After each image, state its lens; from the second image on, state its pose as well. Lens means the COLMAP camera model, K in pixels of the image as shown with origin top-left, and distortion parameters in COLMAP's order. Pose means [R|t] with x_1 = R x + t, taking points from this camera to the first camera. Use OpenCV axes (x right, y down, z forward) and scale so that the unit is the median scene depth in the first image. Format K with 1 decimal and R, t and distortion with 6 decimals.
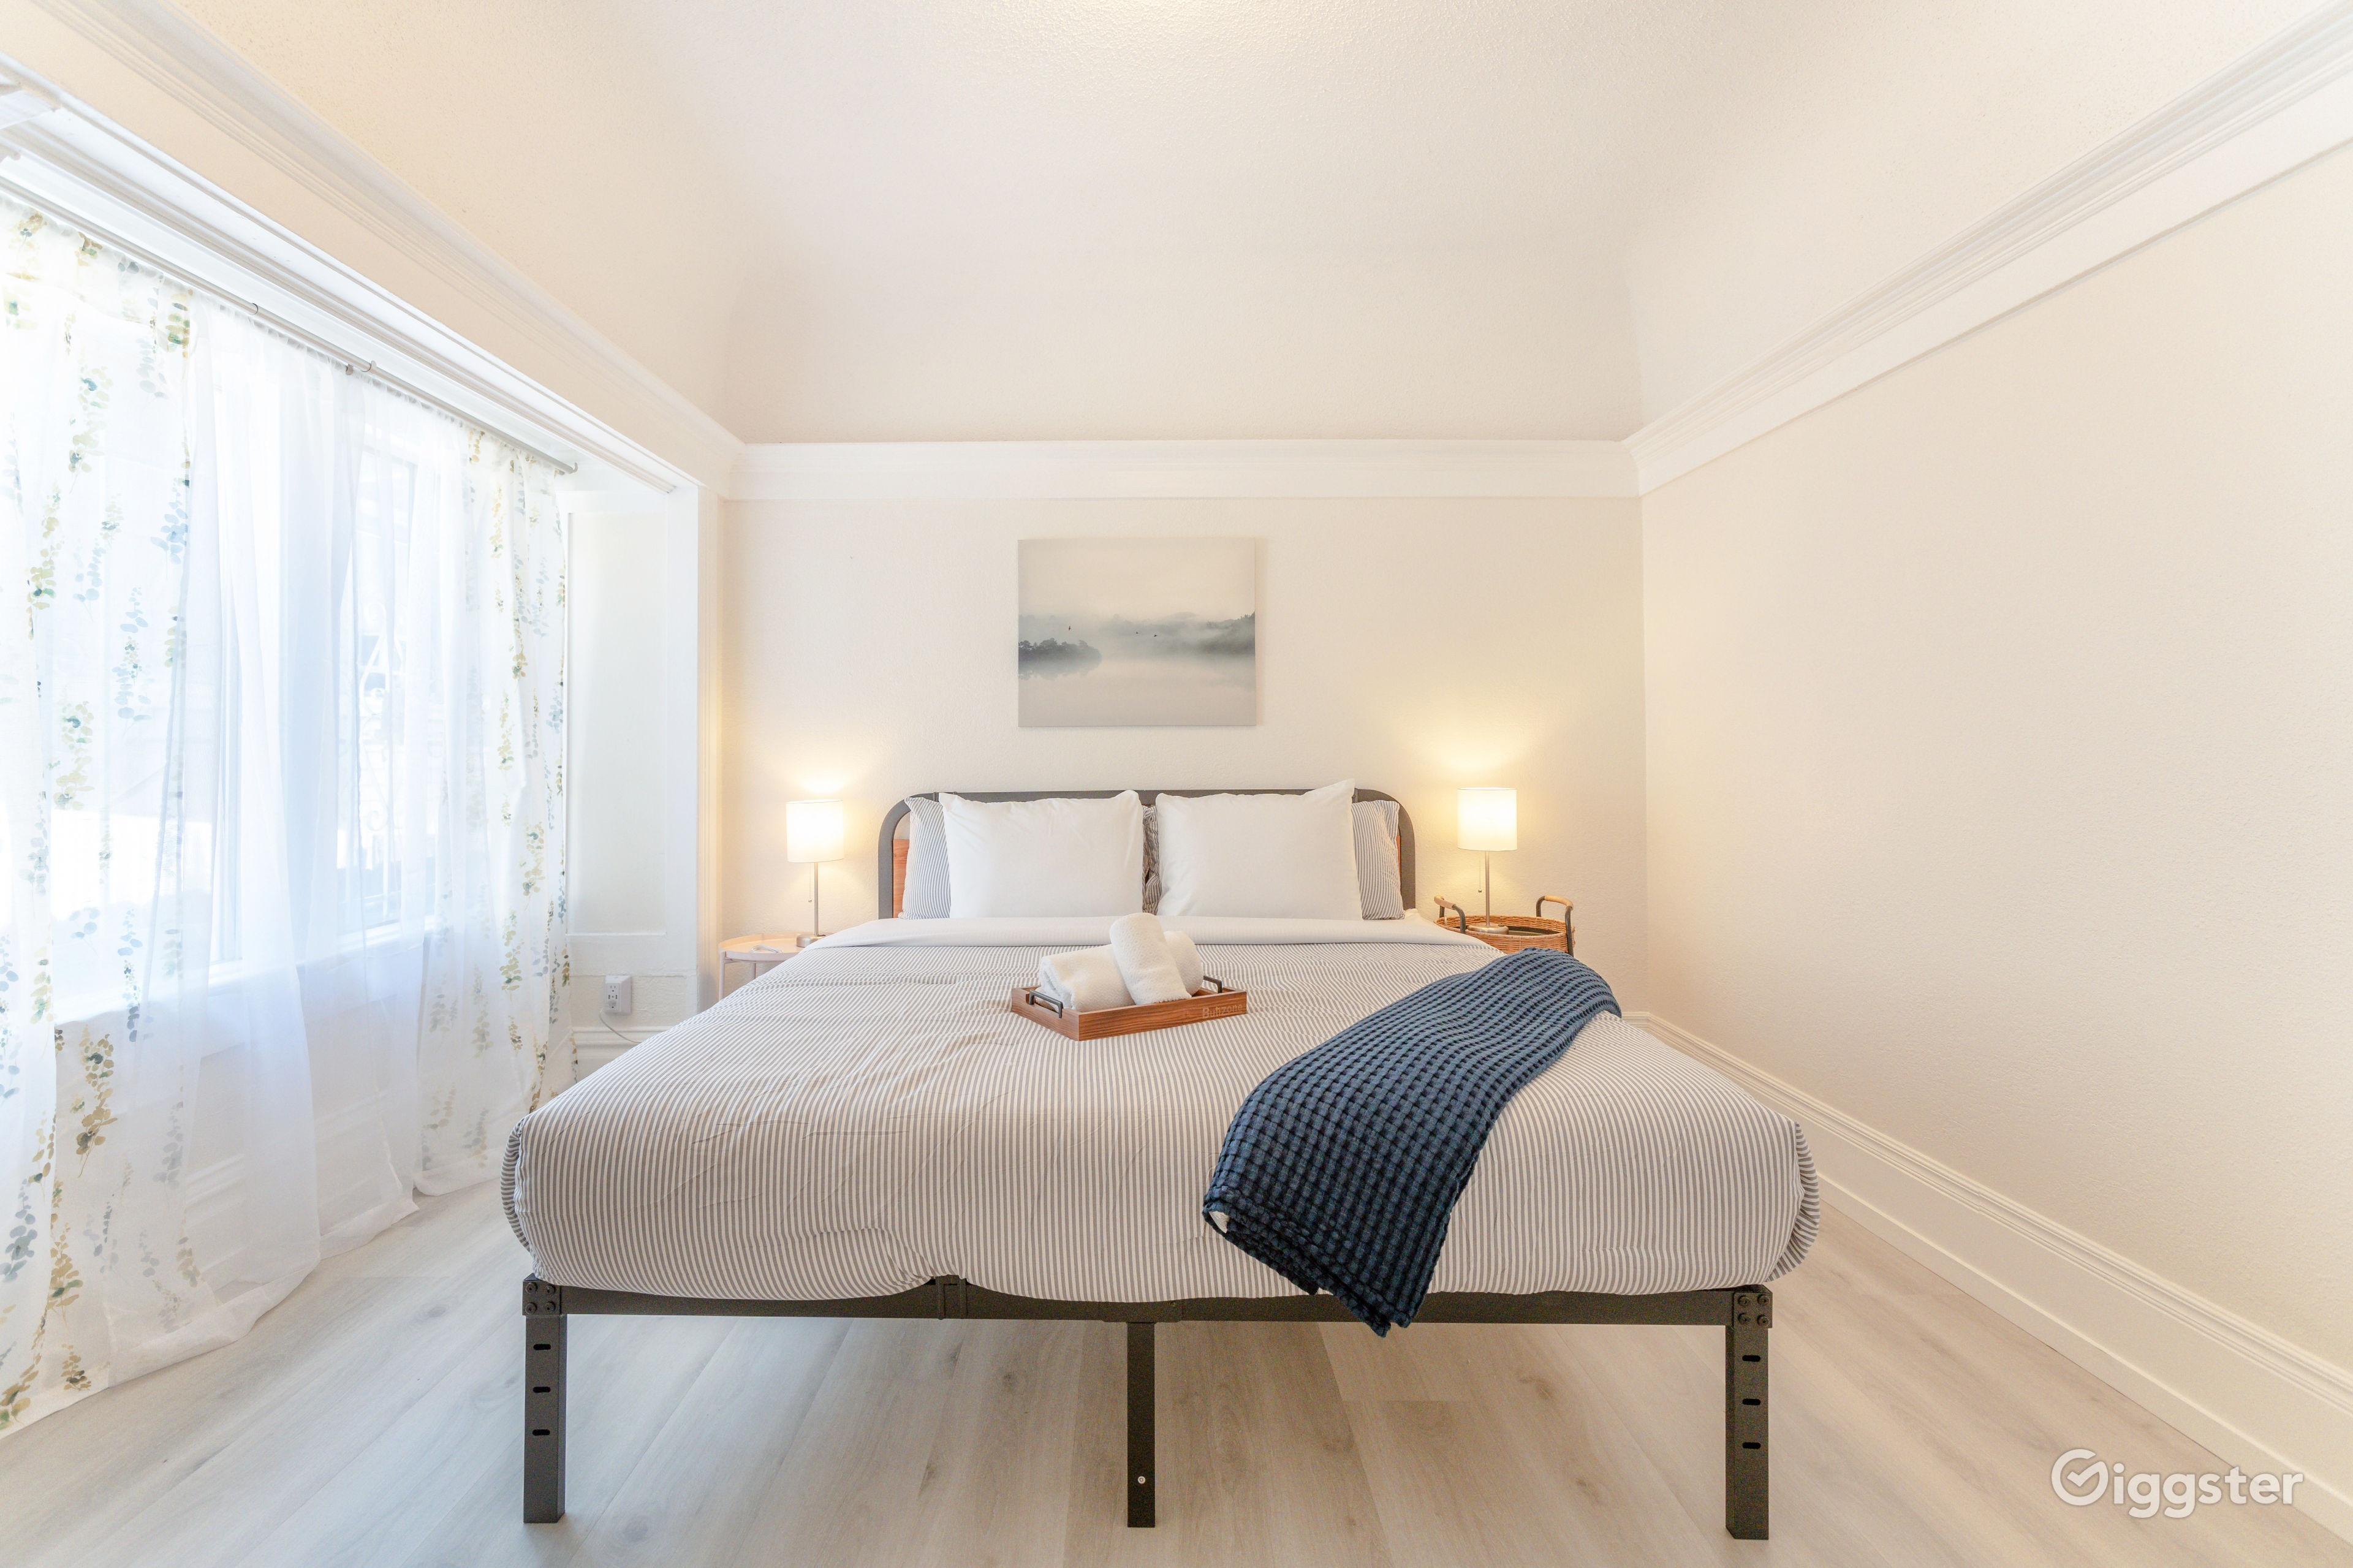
lens RADIAL K [[1110.9, 0, 1113.7], [0, 1110.9, 722.8], [0, 0, 1]] dist [-0.001504, 0.002524]
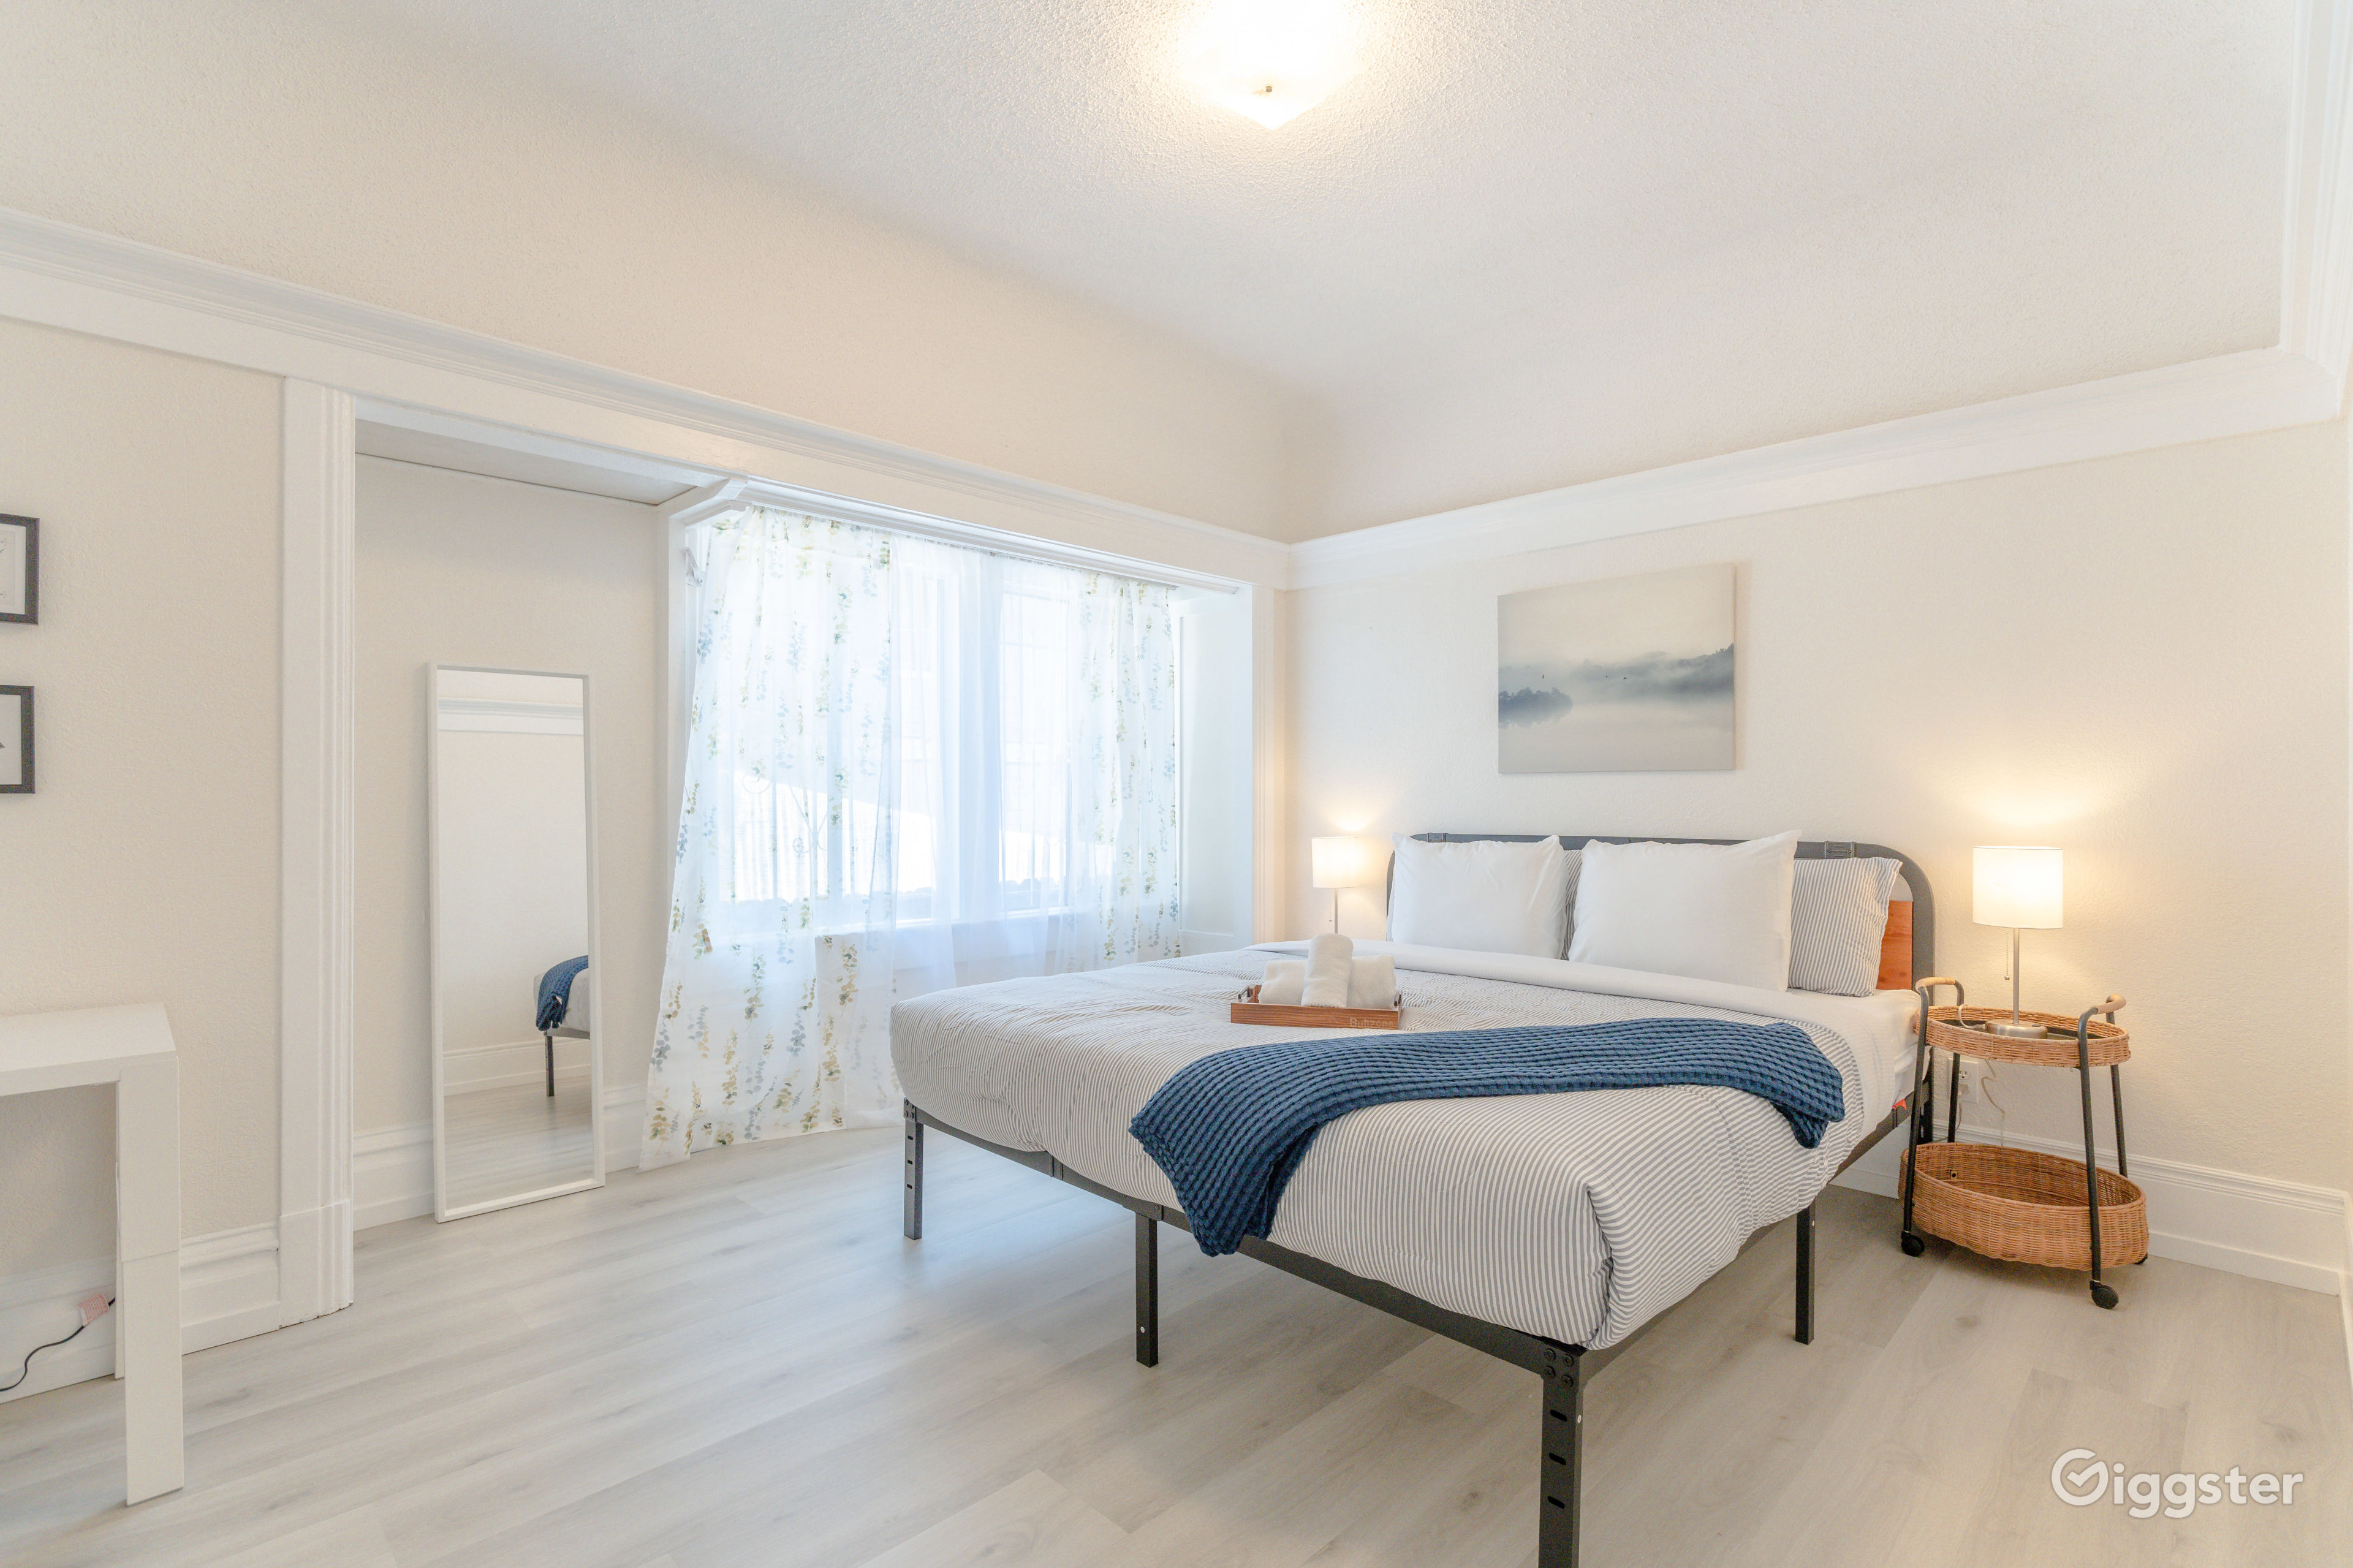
lens RADIAL K [[1110.9, 0, 1164.5], [0, 1110.9, 789.0], [0, 0, 1]] dist [-0.001504, 0.002524]
pose [[0.709170, 0.000624, -0.705037, 0.485939], [0.012005, 0.999844, 0.012960, 0.001208], [0.704935, -0.017655, 0.709052, 0.032365]]
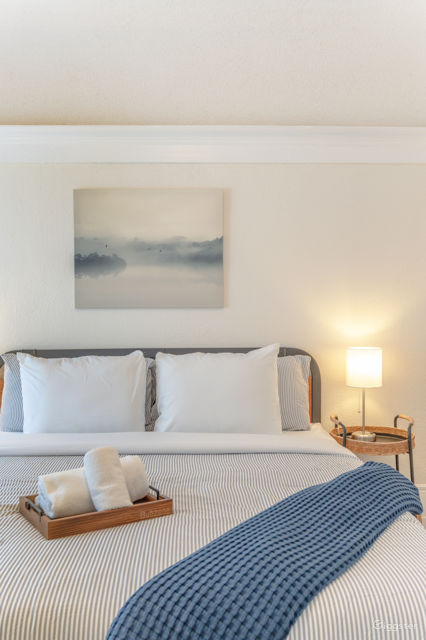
lens RADIAL K [[637.3, 0, 213.1], [0, 637.3, 317.1], [0, 0, 1]] dist [0.024765, 0.000000]
pose [[0.999698, 0.000236, 0.024570, 0.100850], [-0.001414, 0.998849, 0.047947, -0.030790], [-0.024531, -0.047967, 0.998548, 0.094770]]
